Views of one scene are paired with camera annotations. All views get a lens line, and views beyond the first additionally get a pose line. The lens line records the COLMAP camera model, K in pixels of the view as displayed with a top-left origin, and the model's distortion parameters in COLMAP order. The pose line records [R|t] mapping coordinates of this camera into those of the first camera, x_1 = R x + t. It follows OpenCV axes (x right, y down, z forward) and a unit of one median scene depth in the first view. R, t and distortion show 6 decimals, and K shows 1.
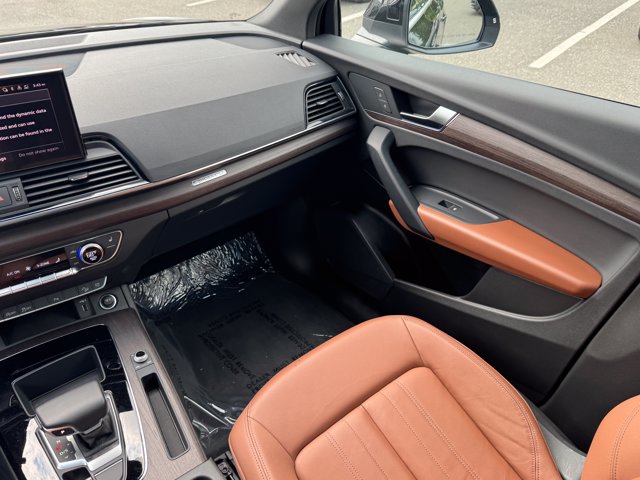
lens RADIAL K [[501.1, 0, 318.6], [0, 501.1, 235.6], [0, 0, 1]] dist [0.039036, -0.075795]
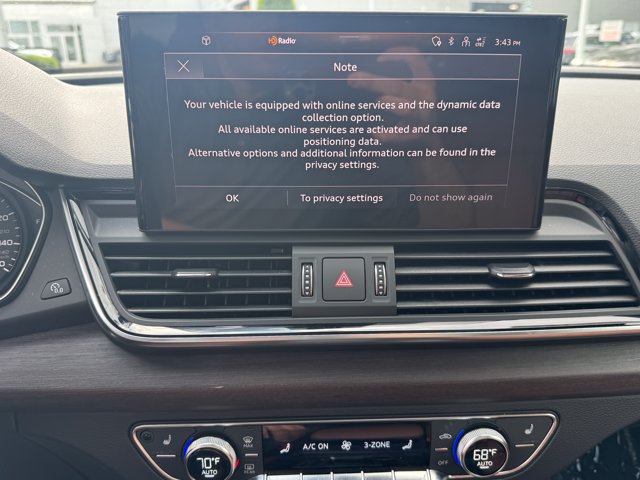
lens RADIAL K [[501.1, 0, 316.1], [0, 501.1, 241.7], [0, 0, 1]] dist [0.039036, -0.075795]
pose [[0.870066, 0.172804, -0.461654, -0.413561], [-0.273961, 0.948094, -0.161441, -0.025338], [0.409793, 0.266940, 0.872246, 0.534596]]
